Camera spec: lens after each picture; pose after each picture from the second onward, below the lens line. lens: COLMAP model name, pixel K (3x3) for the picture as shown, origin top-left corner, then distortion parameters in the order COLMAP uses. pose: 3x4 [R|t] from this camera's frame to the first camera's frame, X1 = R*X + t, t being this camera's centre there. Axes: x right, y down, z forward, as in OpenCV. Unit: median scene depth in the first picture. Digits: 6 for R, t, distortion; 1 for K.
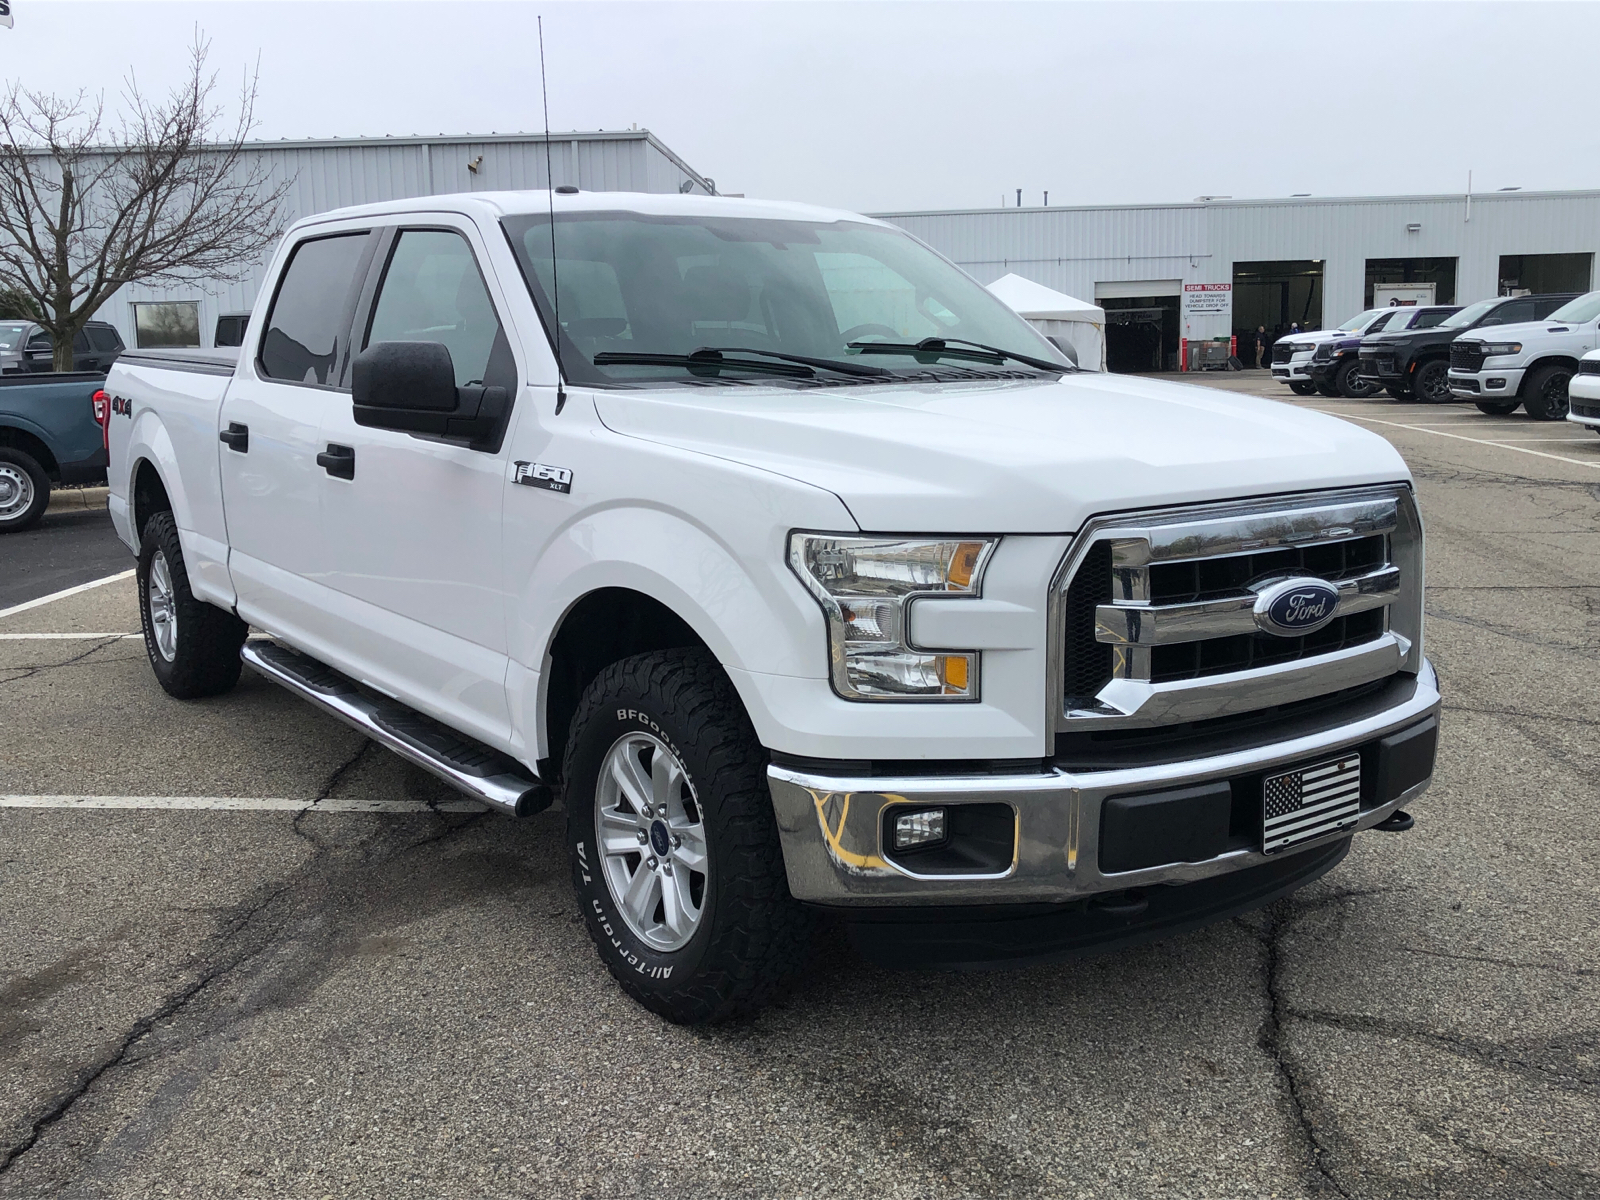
lens RADIAL K [[1544.4, 0, 796.9], [0, 1544.4, 563.8], [0, 0, 1]] dist [0.116435, -0.301710]
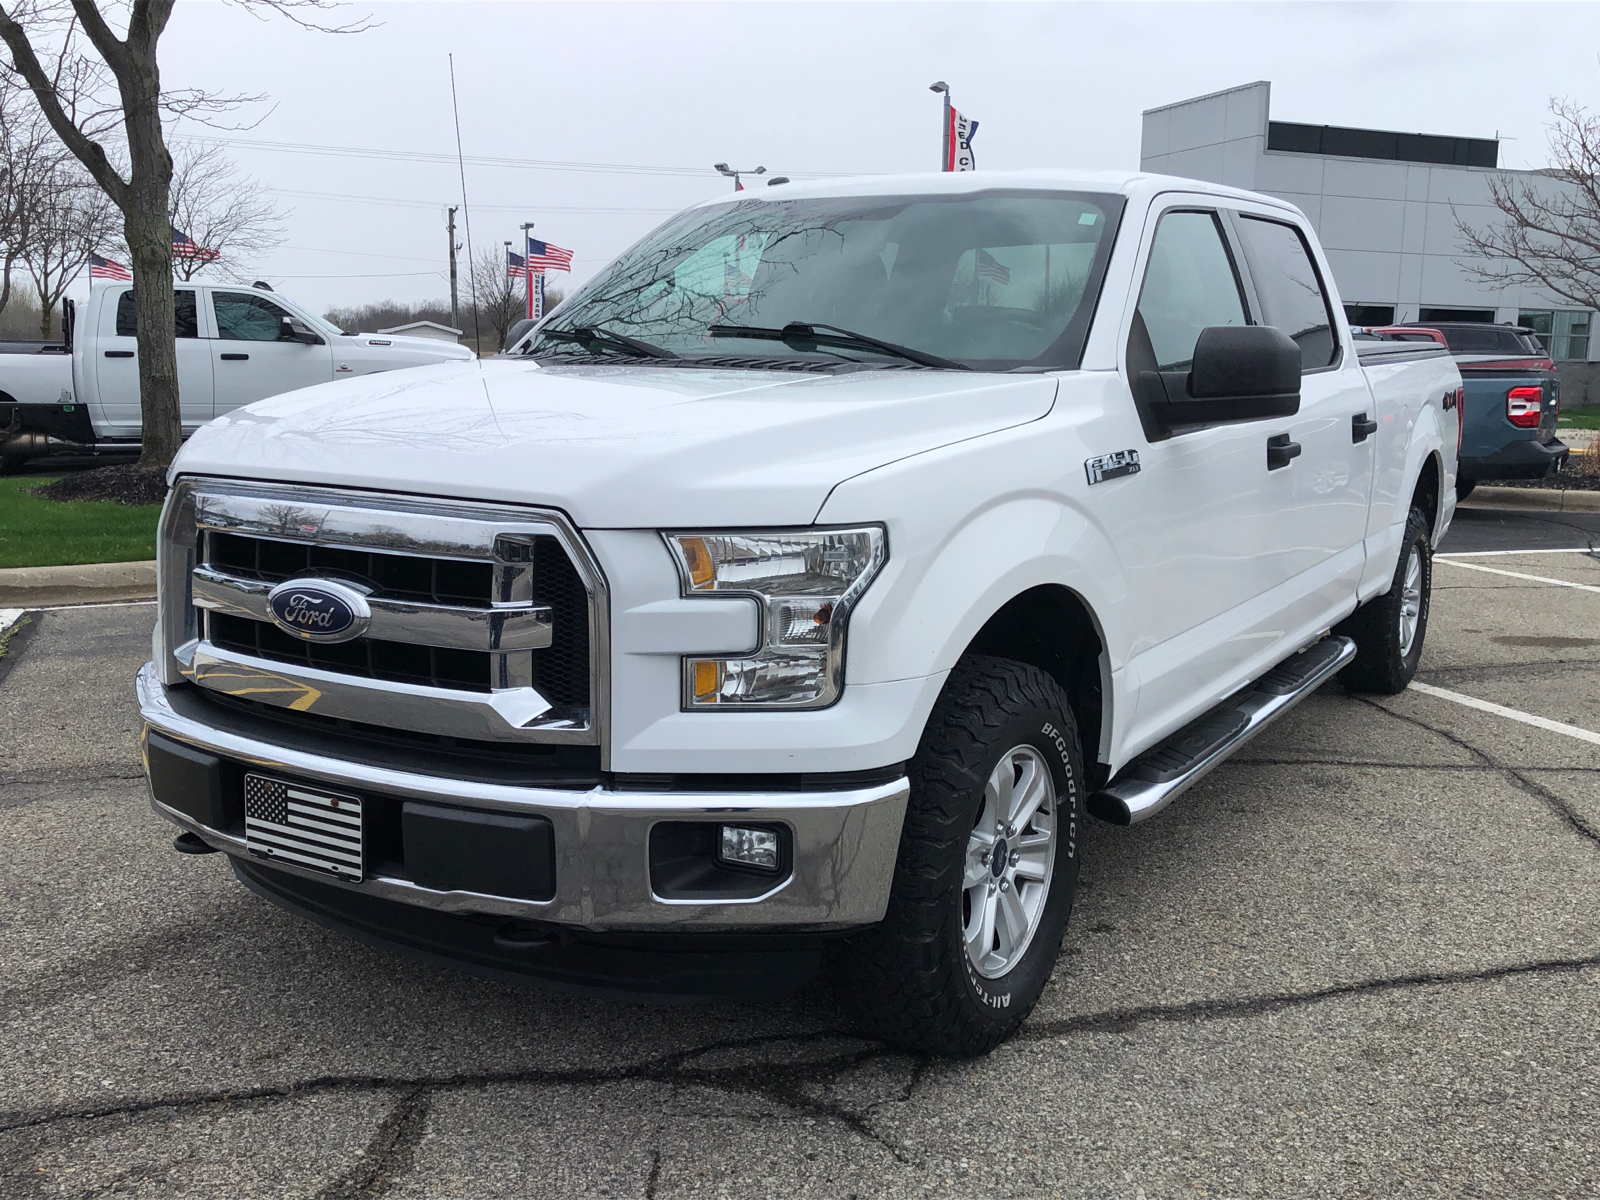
lens RADIAL K [[1560.7, 0, 805.4], [0, 1560.7, 542.6], [0, 0, 1]] dist [-0.002388, 0.002380]
pose [[0.377912, 0.138120, -0.915481, 1.146520], [-0.152463, 0.984594, 0.085610, -0.121368], [0.913202, 0.107224, 0.393148, 0.818004]]
